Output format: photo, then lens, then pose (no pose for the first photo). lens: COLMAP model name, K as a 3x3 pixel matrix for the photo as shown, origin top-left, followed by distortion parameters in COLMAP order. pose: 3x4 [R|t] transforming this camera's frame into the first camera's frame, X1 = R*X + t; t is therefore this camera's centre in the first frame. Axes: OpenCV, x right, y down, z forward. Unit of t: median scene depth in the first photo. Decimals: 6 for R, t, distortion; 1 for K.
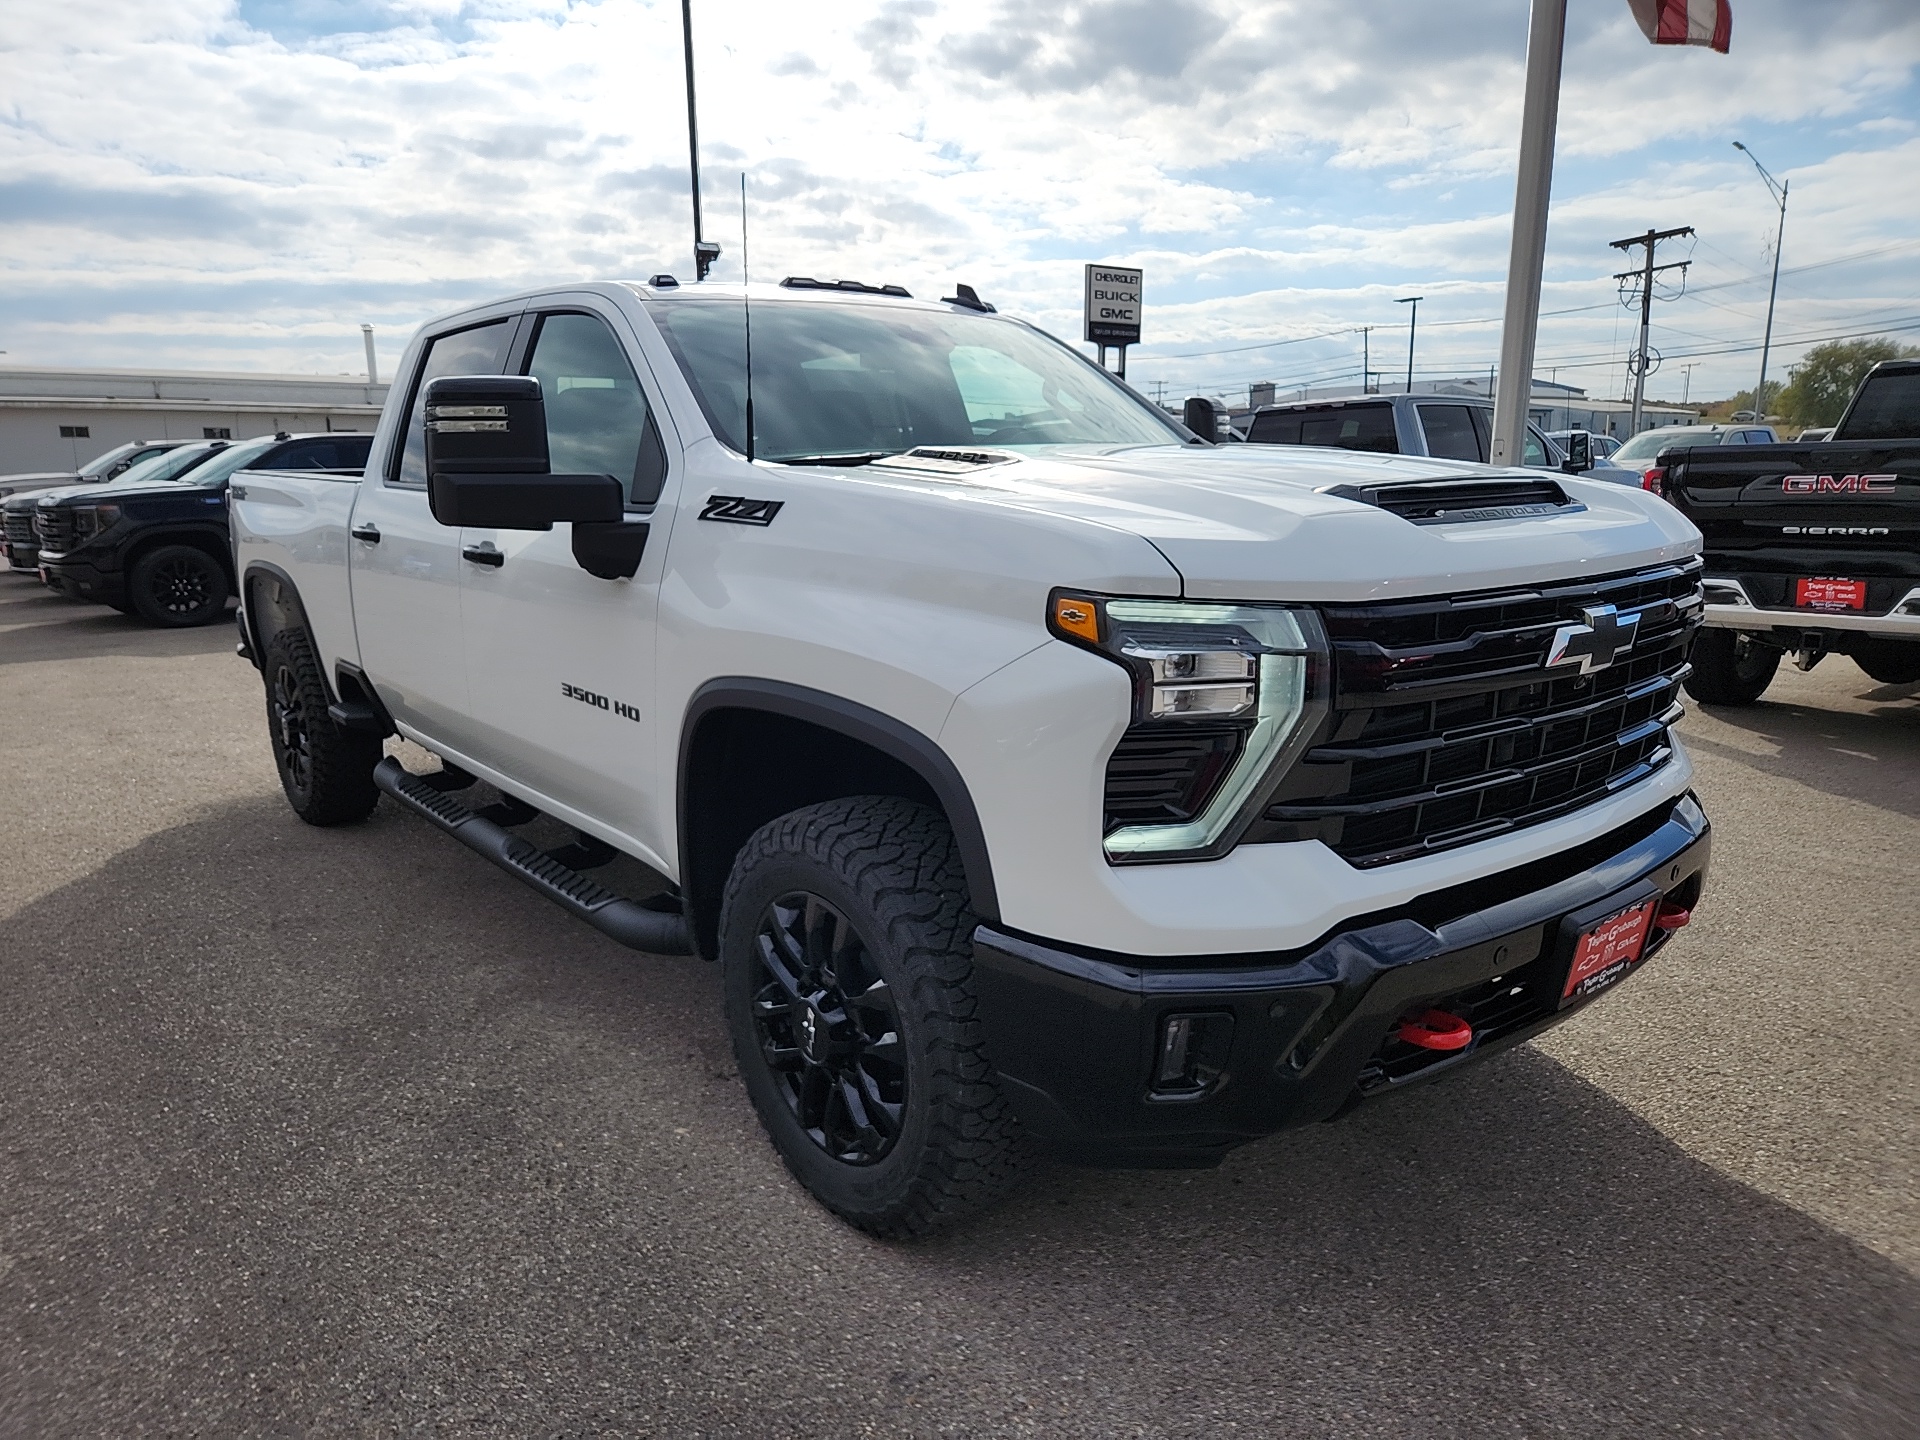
lens RADIAL K [[1362.5, 0, 960.4], [0, 1362.5, 739.3], [0, 0, 1]] dist [0.073757, -0.059858]
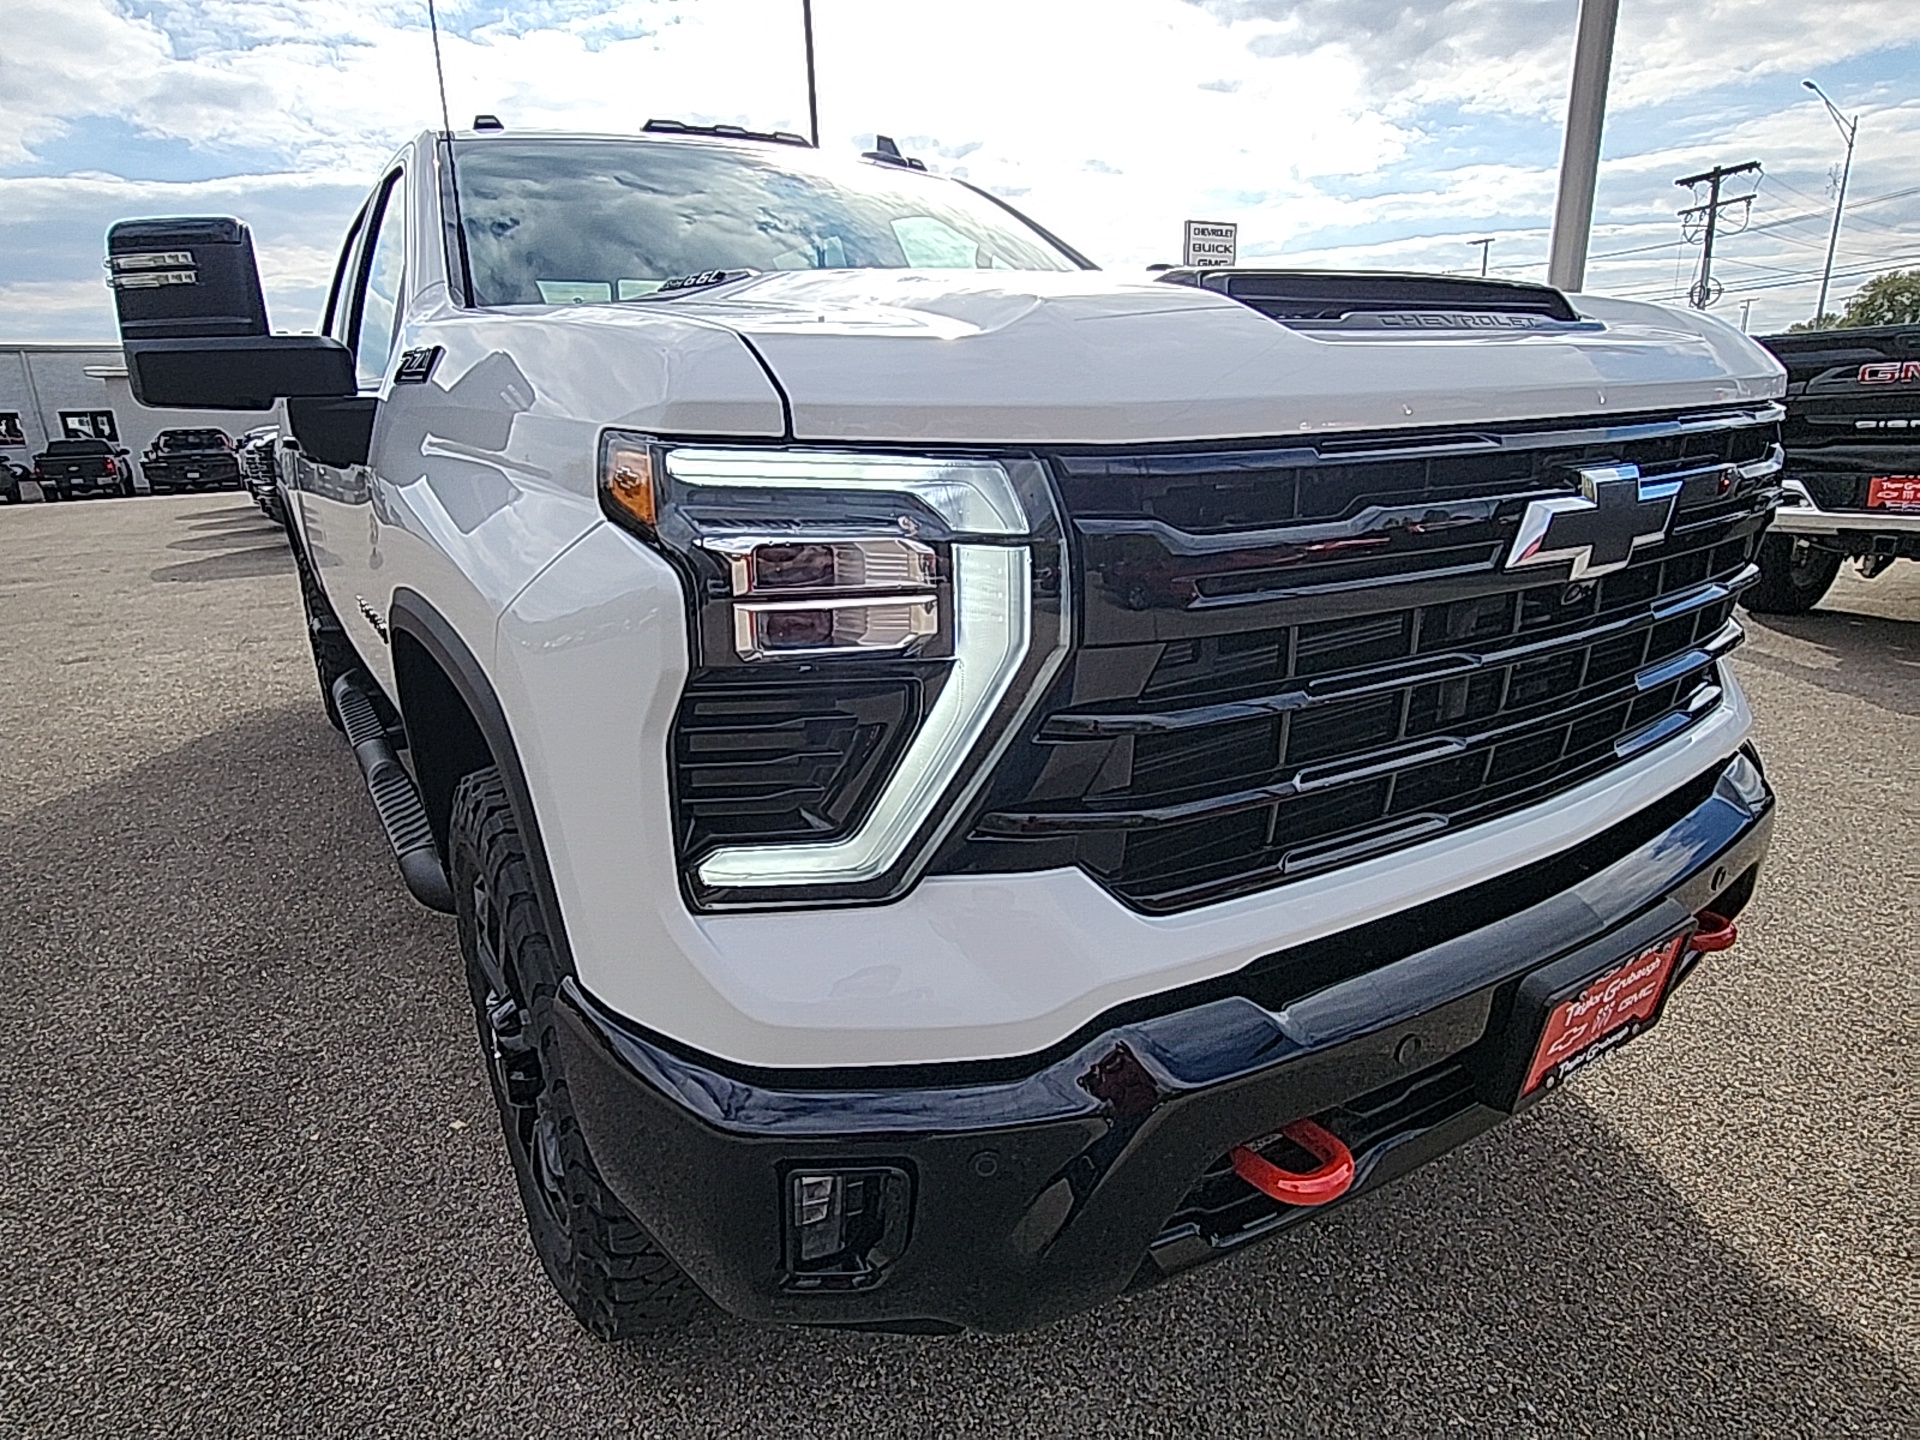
lens RADIAL K [[1137.2, 0, 941.6], [0, 1137.2, 714.7], [0, 0, 1]] dist [0.002750, 0.001961]
pose [[0.992630, 0.010676, -0.120714, 0.131393], [-0.002598, 0.997758, 0.066881, -0.011589], [0.121158, -0.066075, 0.990432, 0.260258]]
